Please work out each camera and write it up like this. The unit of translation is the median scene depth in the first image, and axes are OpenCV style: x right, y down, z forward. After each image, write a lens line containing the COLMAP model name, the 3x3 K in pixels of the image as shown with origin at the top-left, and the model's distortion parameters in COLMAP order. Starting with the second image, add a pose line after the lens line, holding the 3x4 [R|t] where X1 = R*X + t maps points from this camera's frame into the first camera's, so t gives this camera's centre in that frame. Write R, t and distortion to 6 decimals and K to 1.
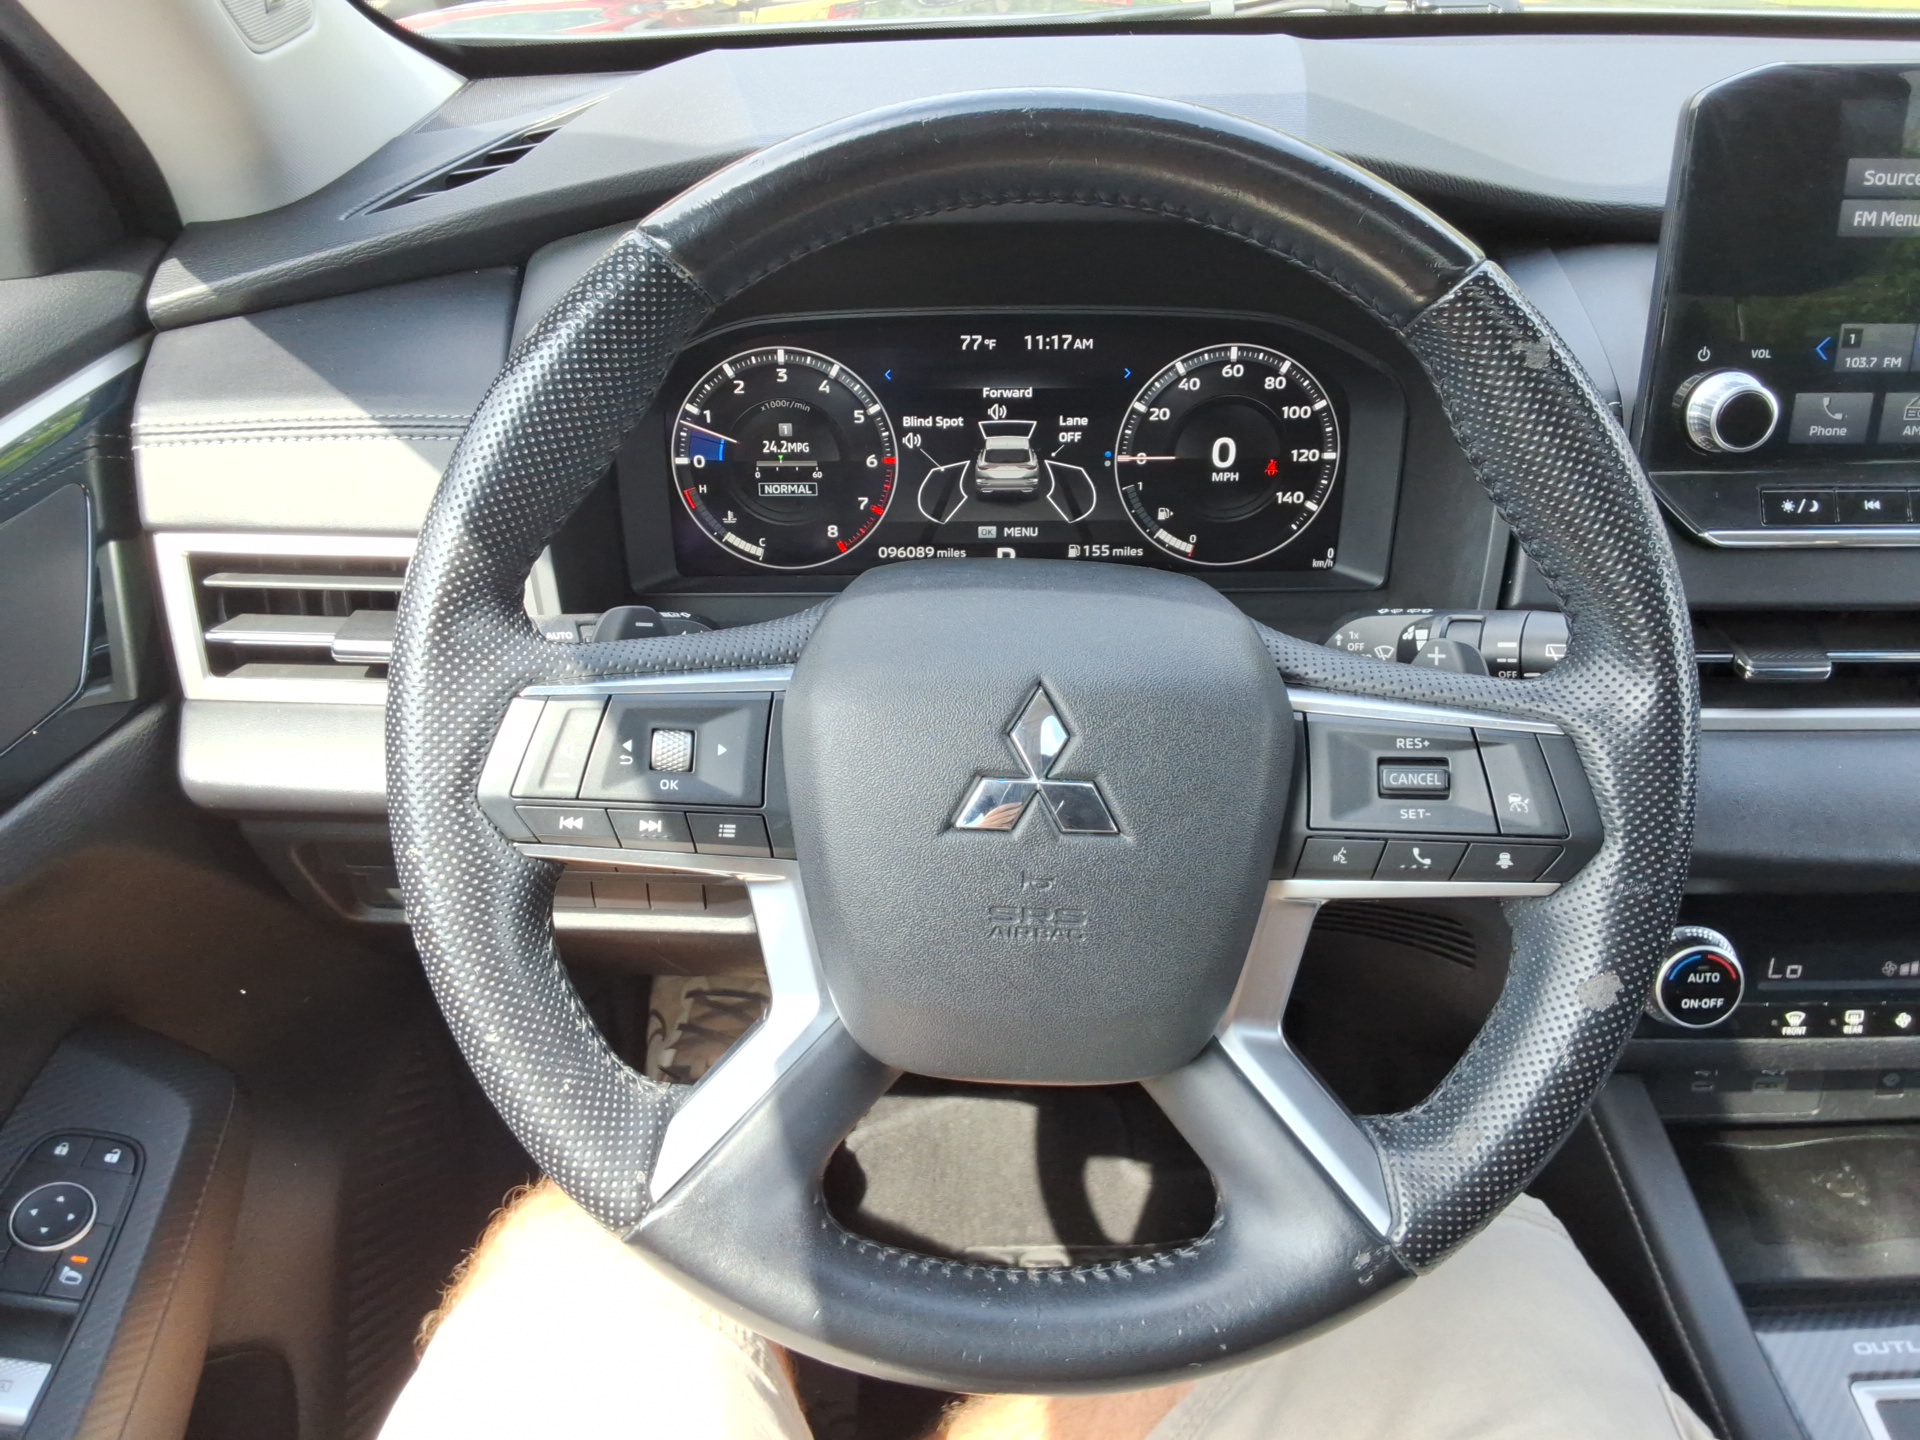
lens RADIAL K [[1552.9, 0, 973.6], [0, 1552.9, 707.6], [0, 0, 1]] dist [0.136340, -0.209685]
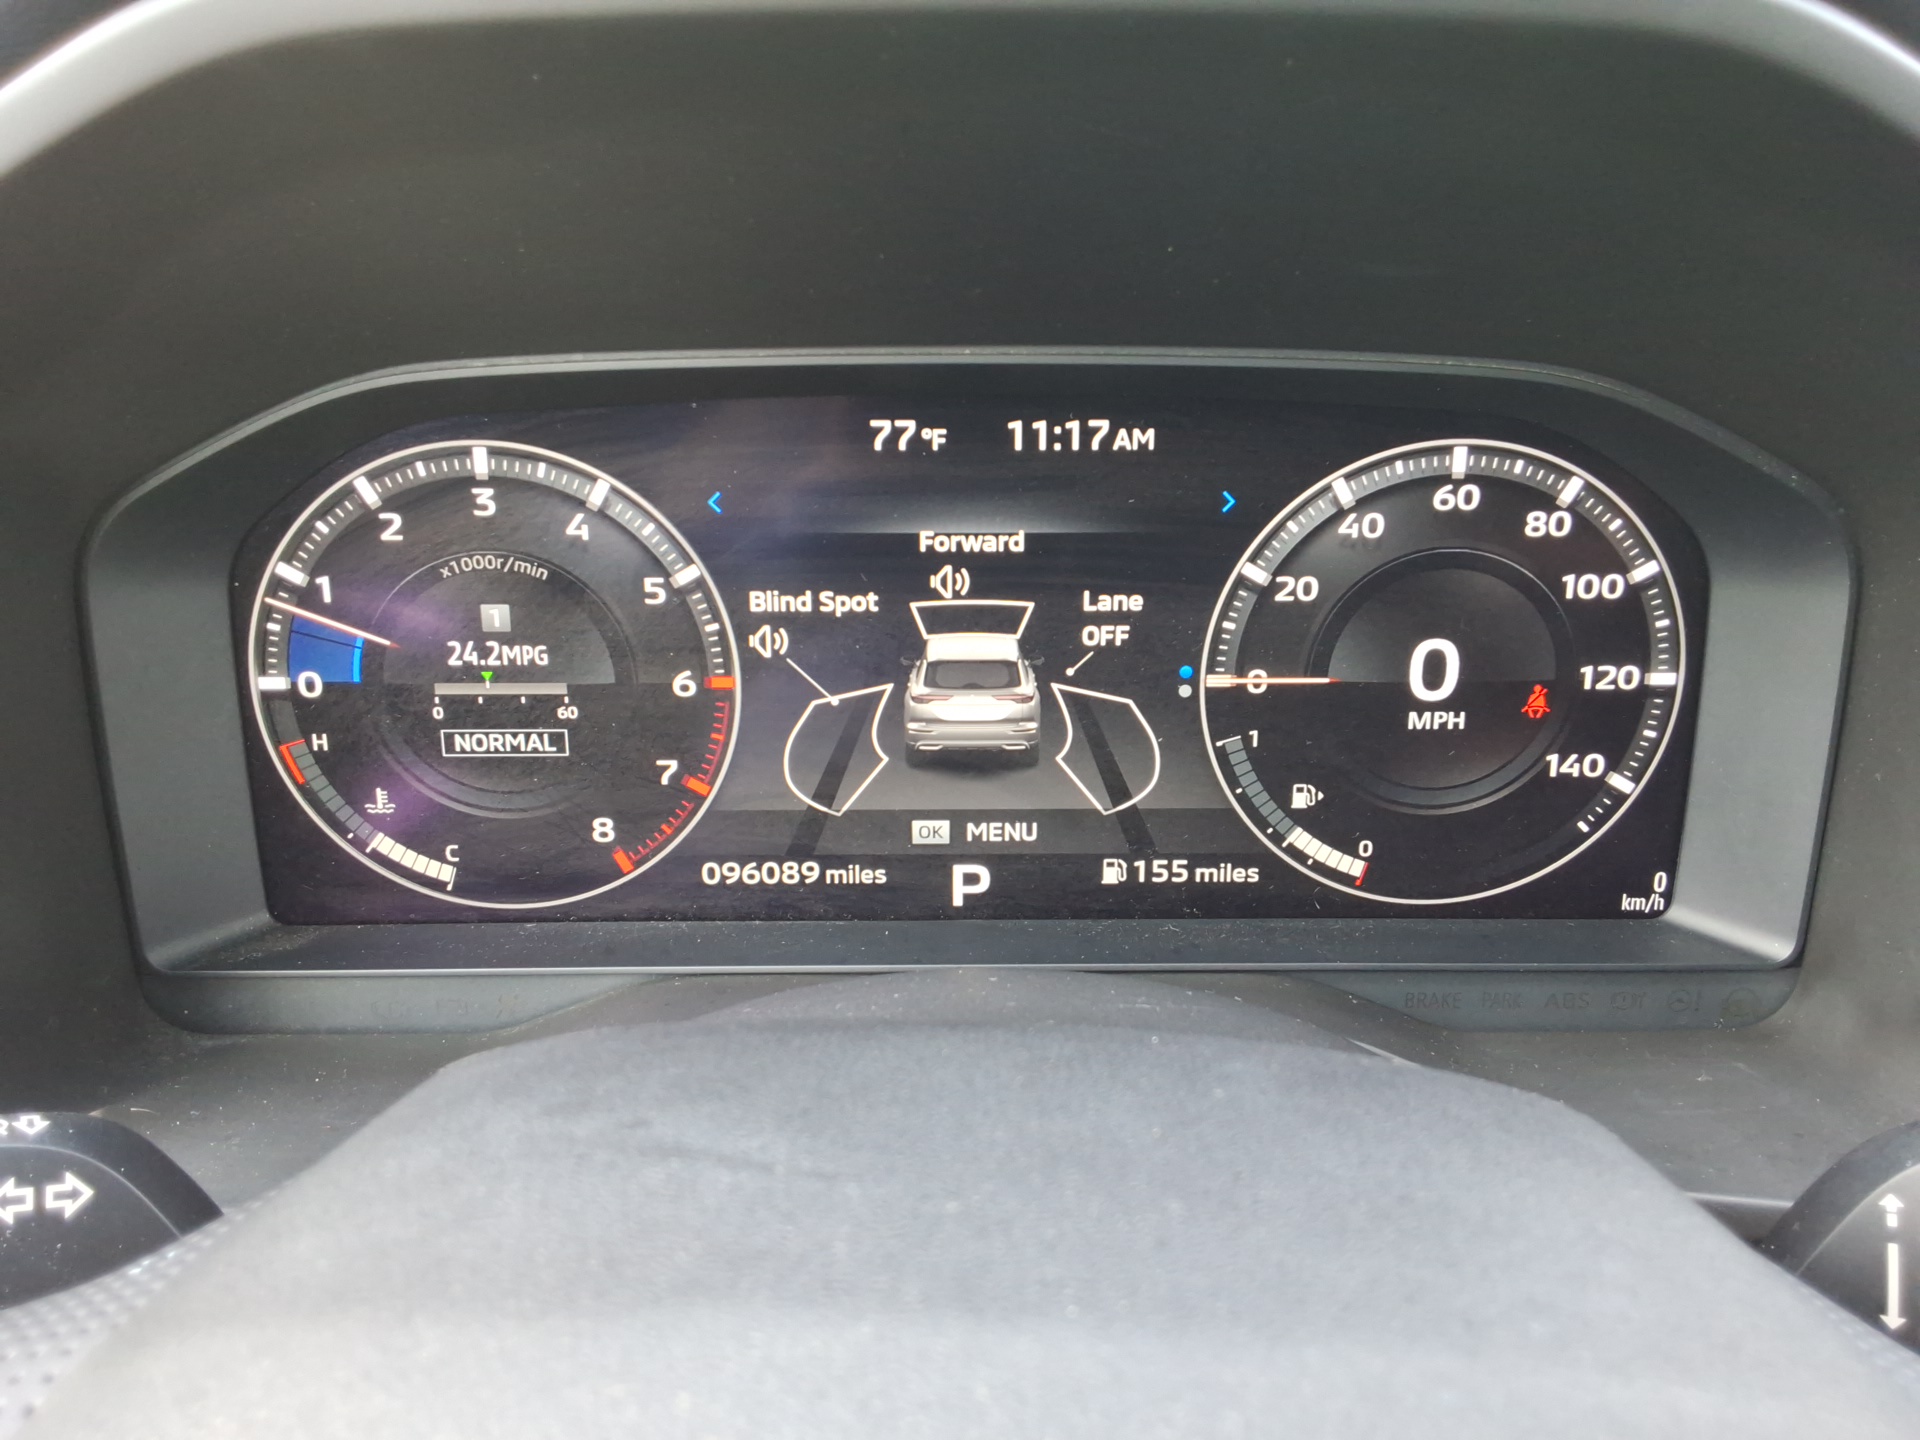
lens RADIAL K [[1552.9, 0, 973.6], [0, 1552.9, 707.6], [0, 0, 1]] dist [0.136340, -0.209685]
pose [[0.999967, 0.004034, -0.006995, 0.026185], [-0.004932, 0.991028, -0.133564, -0.091742], [0.006393, 0.133594, 0.991015, 0.554078]]
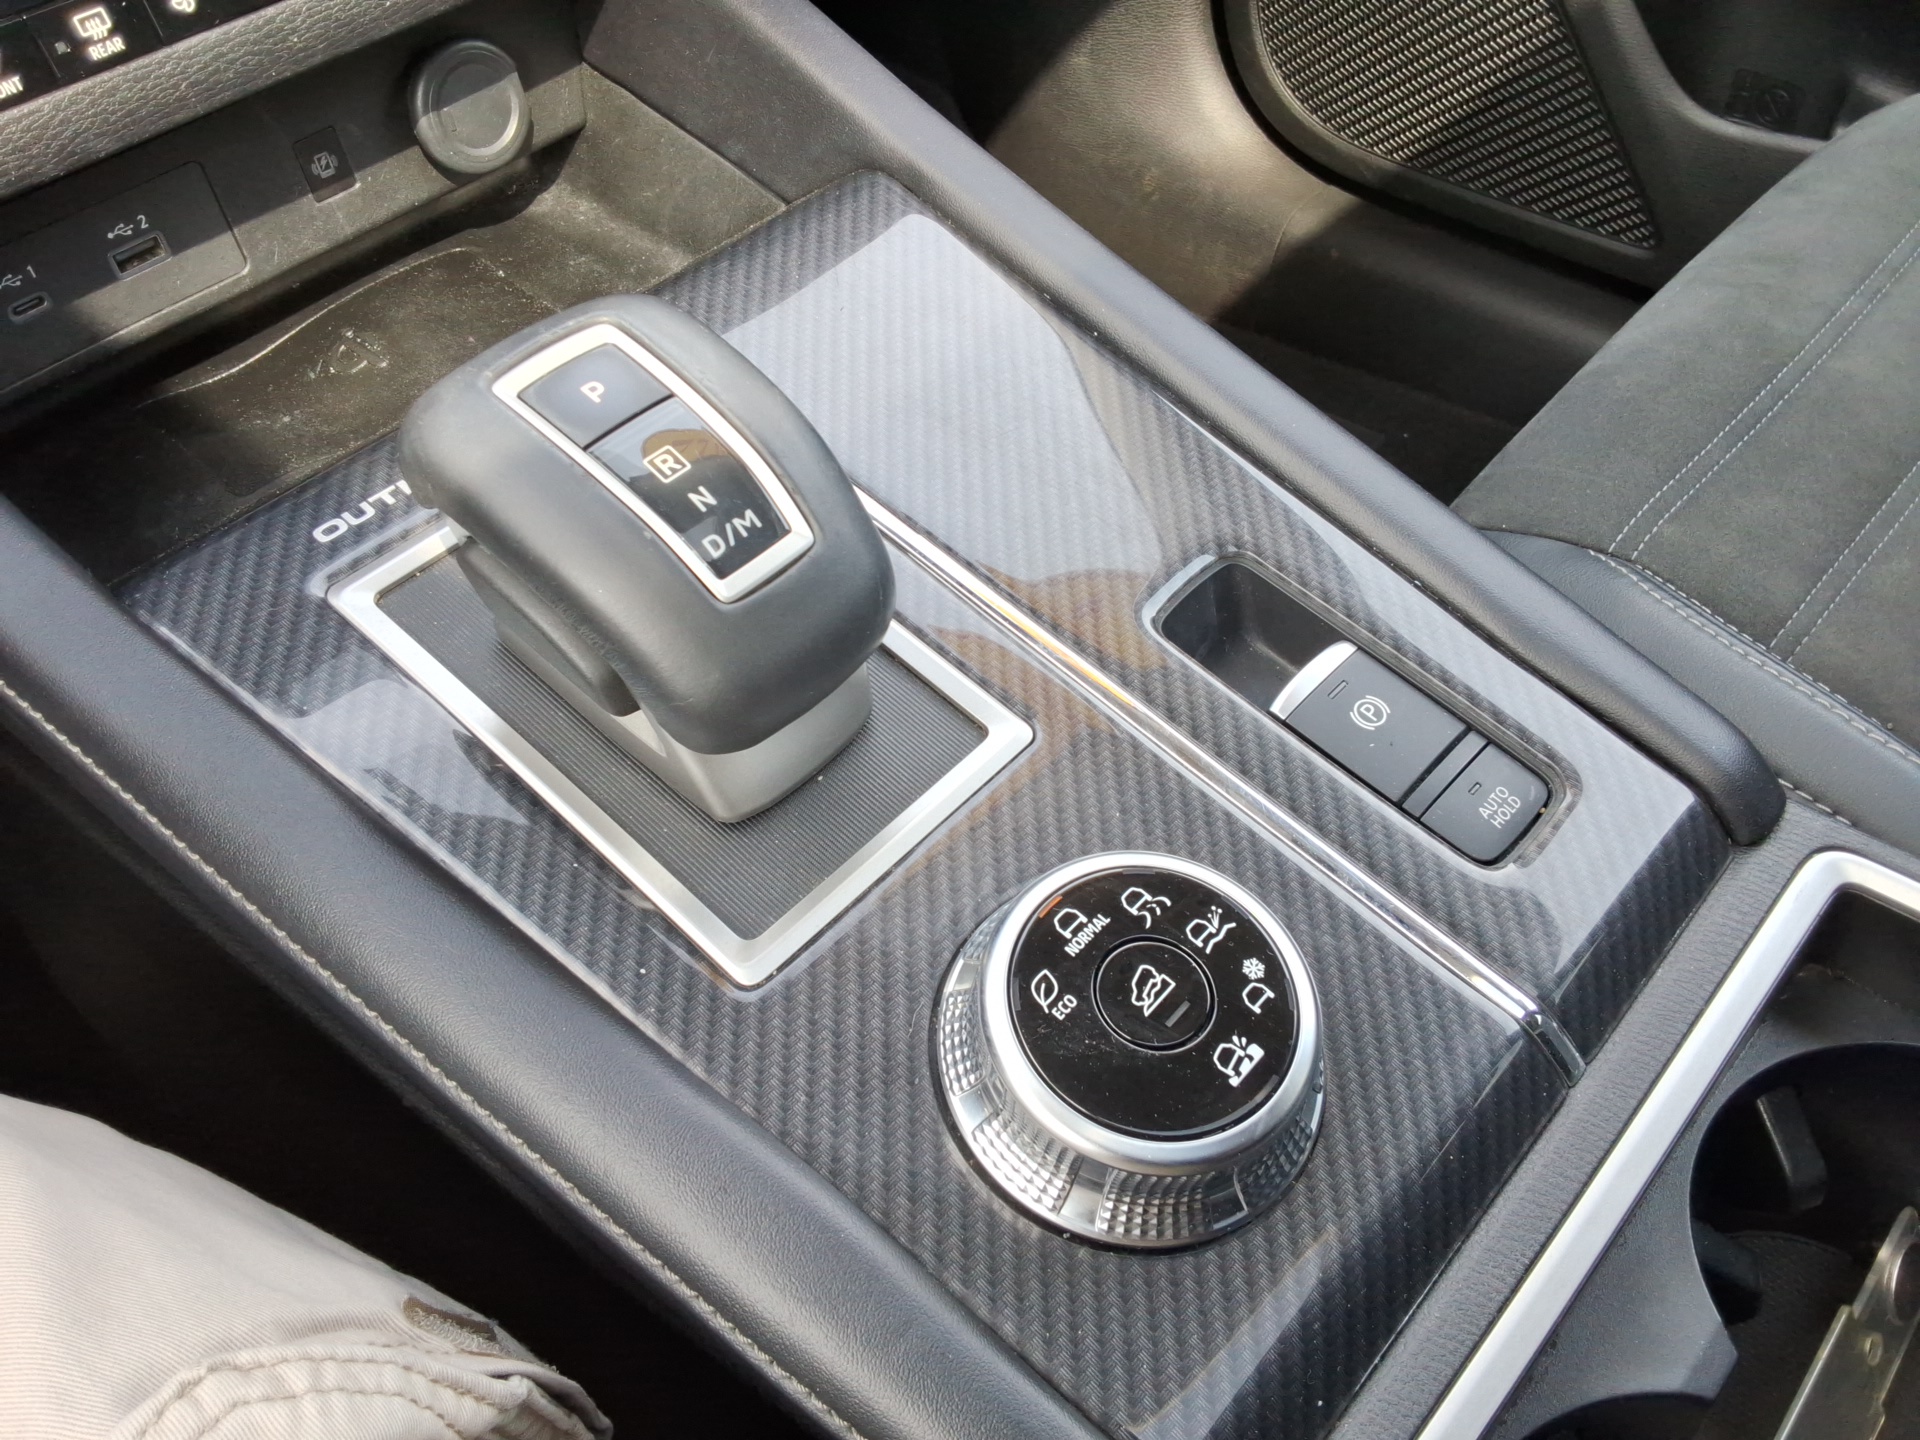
lens RADIAL K [[1554.7, 0, 995.7], [0, 1554.7, 723.3], [0, 0, 1]] dist [0.009339, -0.057514]
pose [[0.678726, -0.555251, 0.480653, 0.381194], [0.392295, 0.827409, 0.401869, 0.301640], [-0.620835, -0.084201, 0.779406, 0.385392]]
